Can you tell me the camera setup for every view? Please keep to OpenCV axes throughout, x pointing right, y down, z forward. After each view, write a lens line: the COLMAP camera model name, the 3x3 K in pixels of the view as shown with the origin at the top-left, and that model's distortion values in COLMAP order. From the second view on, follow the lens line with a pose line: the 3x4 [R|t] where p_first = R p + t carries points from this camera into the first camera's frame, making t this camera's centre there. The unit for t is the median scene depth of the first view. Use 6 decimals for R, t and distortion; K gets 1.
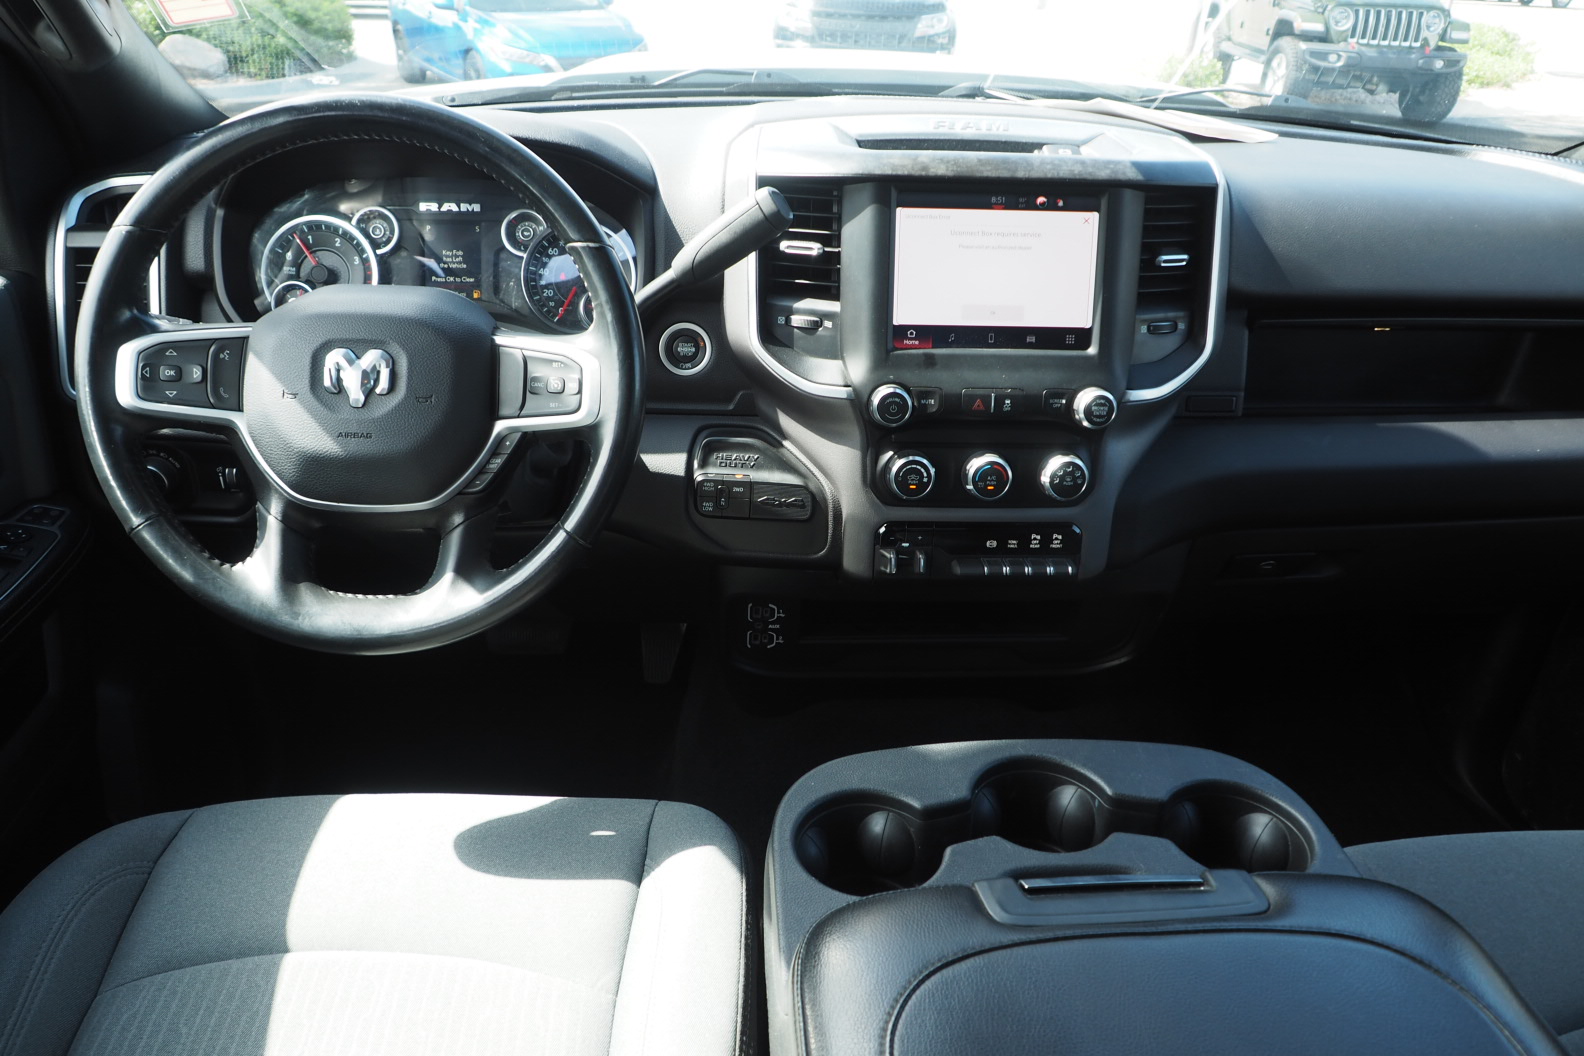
lens RADIAL K [[1104.3, 0, 805.9], [0, 1104.3, 522.5], [0, 0, 1]] dist [-0.030956, 0.004908]
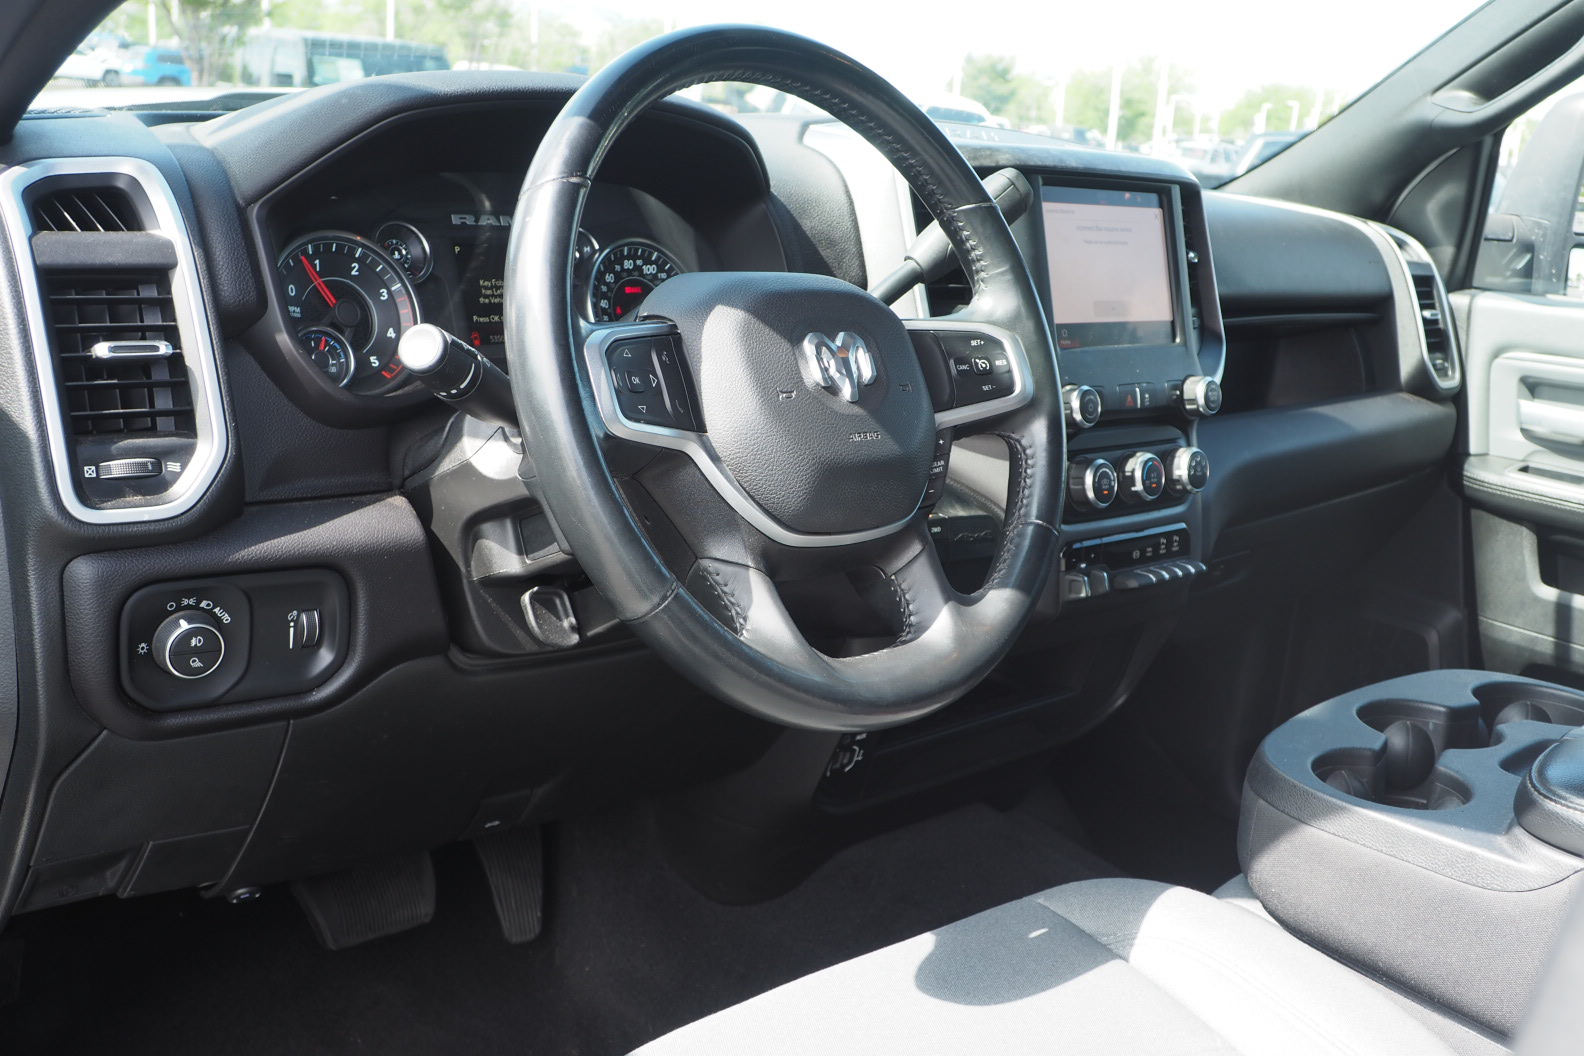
lens RADIAL K [[1574.2, 0, 794.8], [0, 1574.2, 535.9], [0, 0, 1]] dist [-0.046592, 0.000000]
pose [[0.767750, -0.127818, 0.627872, -0.912331], [0.247295, 0.963089, -0.106329, 0.076654], [-0.591105, 0.236903, 0.771020, 0.149822]]
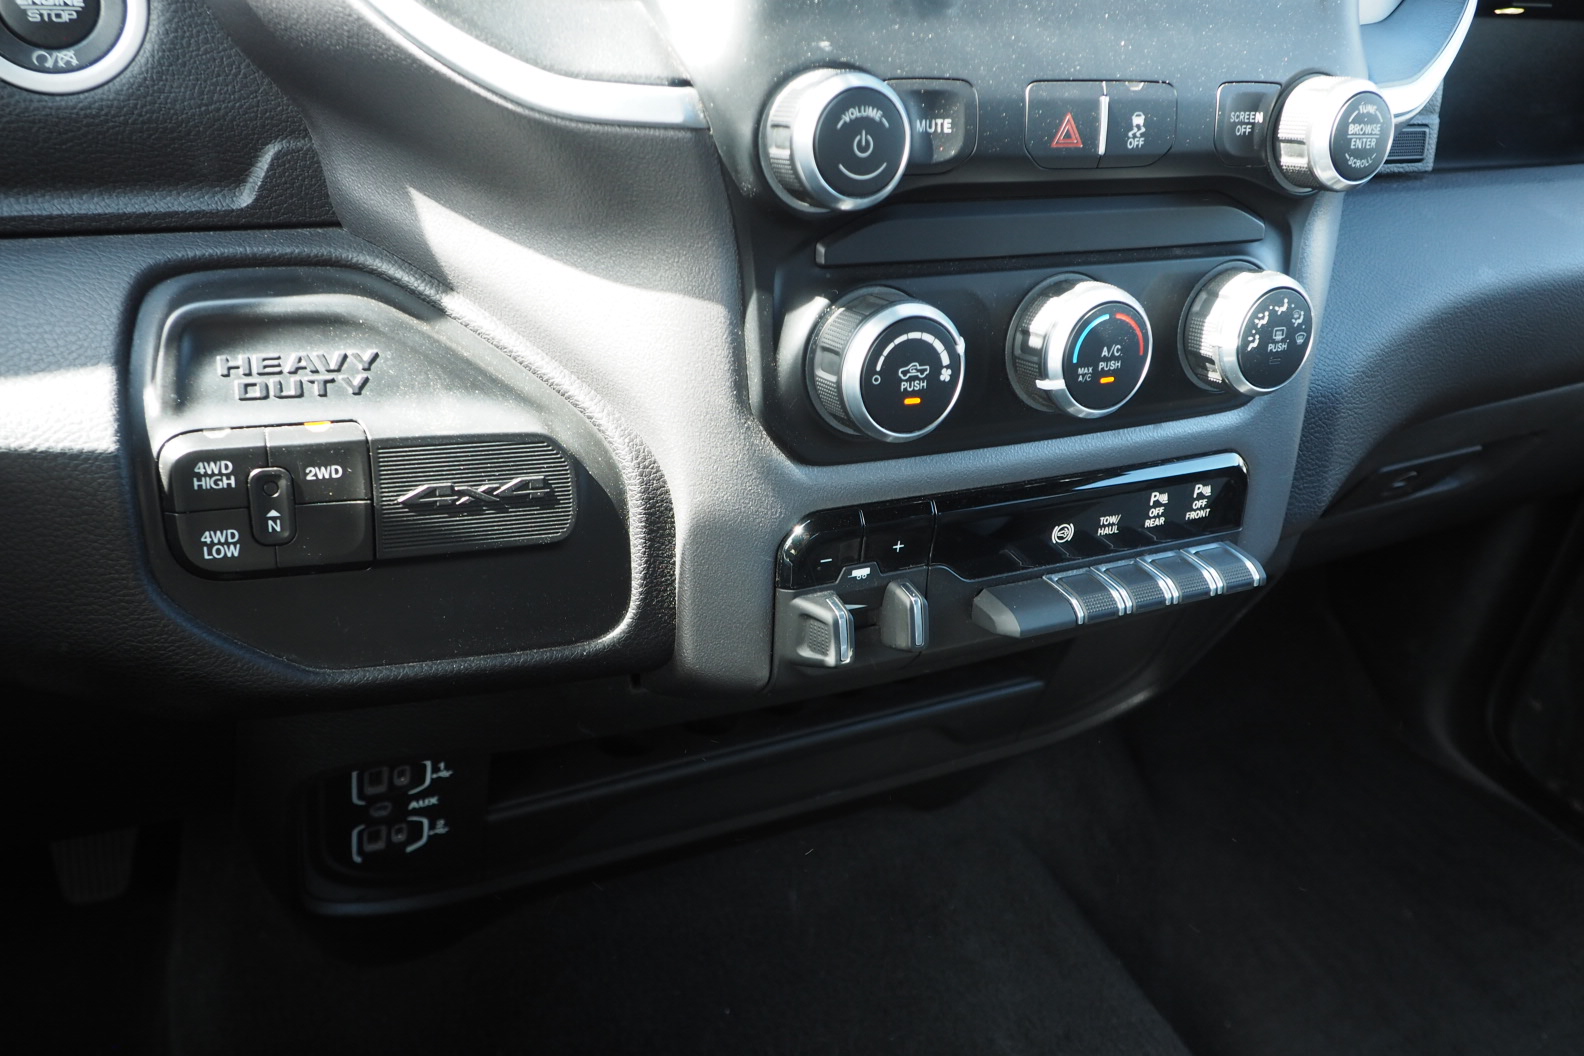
lens RADIAL K [[1331.4, 0, 790.5], [0, 1331.4, 530.2], [0, 0, 1]] dist [-0.012170, -0.014362]
pose [[0.920788, -0.139958, 0.364088, -0.079824], [0.110911, 0.988825, 0.099615, -0.037023], [-0.373962, -0.051343, 0.926022, 0.643224]]
